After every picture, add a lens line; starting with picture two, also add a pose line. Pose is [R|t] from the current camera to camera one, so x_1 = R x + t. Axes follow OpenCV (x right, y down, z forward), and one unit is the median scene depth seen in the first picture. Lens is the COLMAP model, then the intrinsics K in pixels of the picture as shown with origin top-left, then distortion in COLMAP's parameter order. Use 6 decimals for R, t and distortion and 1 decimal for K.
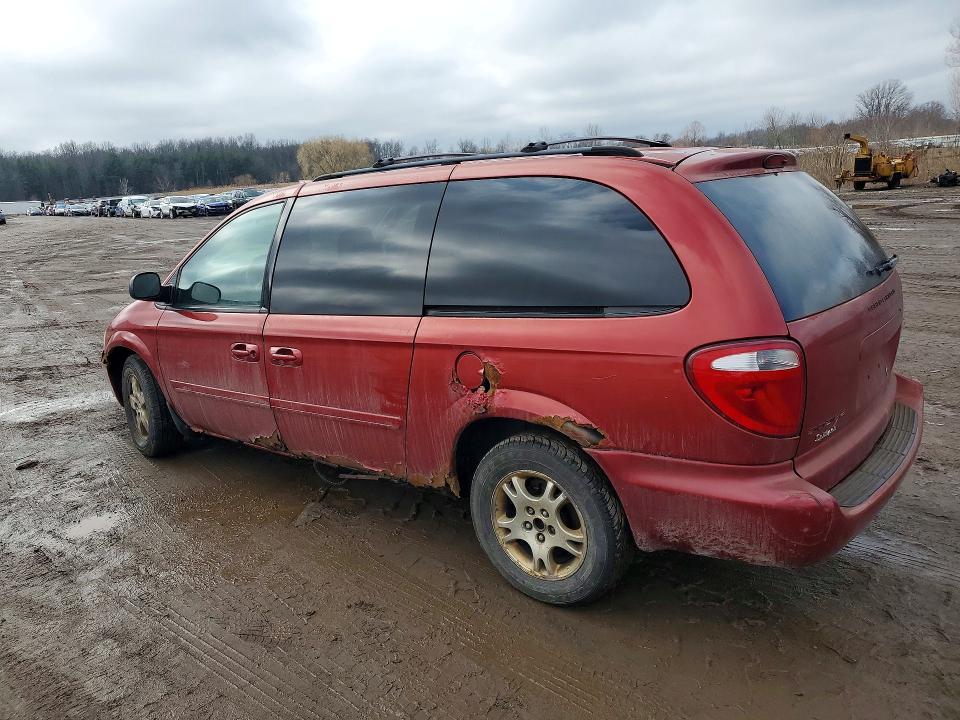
lens RADIAL K [[799.9, 0, 480.0], [0, 799.9, 360.0], [0, 0, 1]] dist [-0.044000, 0.006360]
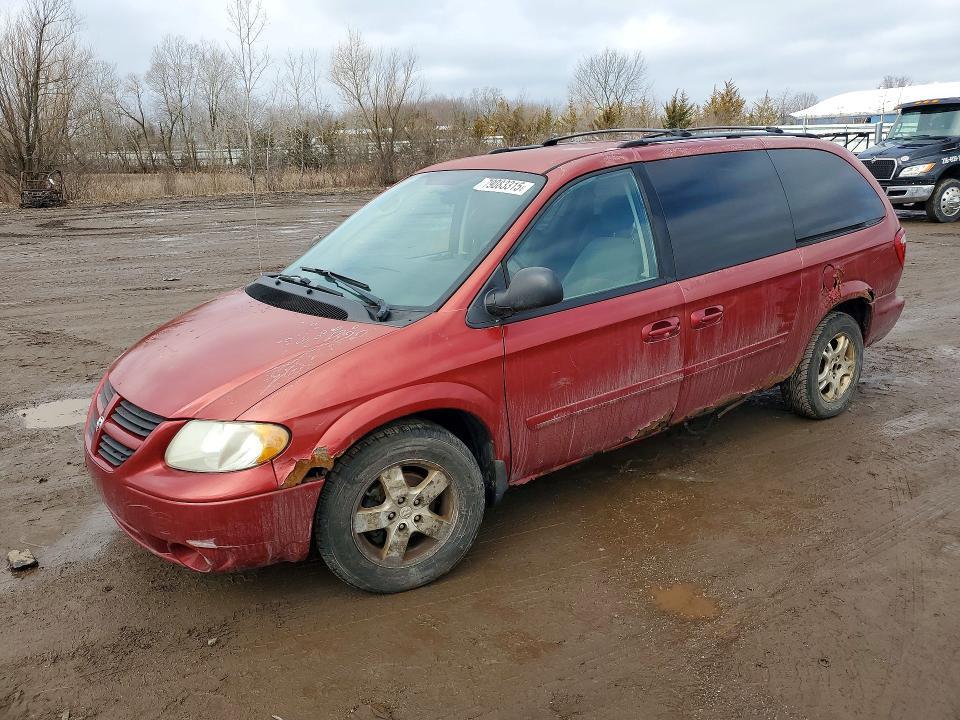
lens RADIAL K [[787.4, 0, 480.0], [0, 787.4, 360.0], [0, 0, 1]] dist [0.000073, -0.002129]
pose [[0.230126, -0.196455, 0.953125, -1.283461], [0.240551, 0.960502, 0.139896, -0.162902], [-0.942962, 0.197082, 0.268294, 1.008122]]
